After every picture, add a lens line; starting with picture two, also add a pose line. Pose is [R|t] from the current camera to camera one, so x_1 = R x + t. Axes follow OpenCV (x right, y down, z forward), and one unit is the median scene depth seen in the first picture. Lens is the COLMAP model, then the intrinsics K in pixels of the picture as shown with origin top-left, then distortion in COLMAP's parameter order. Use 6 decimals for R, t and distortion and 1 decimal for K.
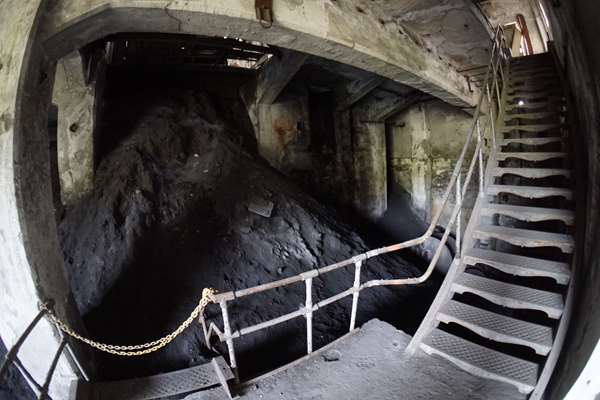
lens RADIAL K [[422.8, 0, 300.0], [0, 422.8, 200.0], [0, 0, 1]] dist [-0.002144, -0.000685]
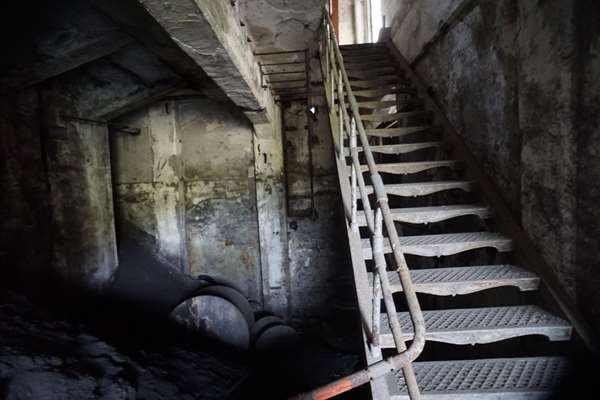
lens RADIAL K [[353.1, 0, 299.6], [0, 353.1, 189.8], [0, 0, 1]] dist [-0.002312, 0.075251]
pose [[0.612725, -0.026682, 0.789845, -0.039492], [0.110908, 0.992442, -0.052511, -0.032523], [-0.782475, 0.119775, 0.611054, 0.483487]]
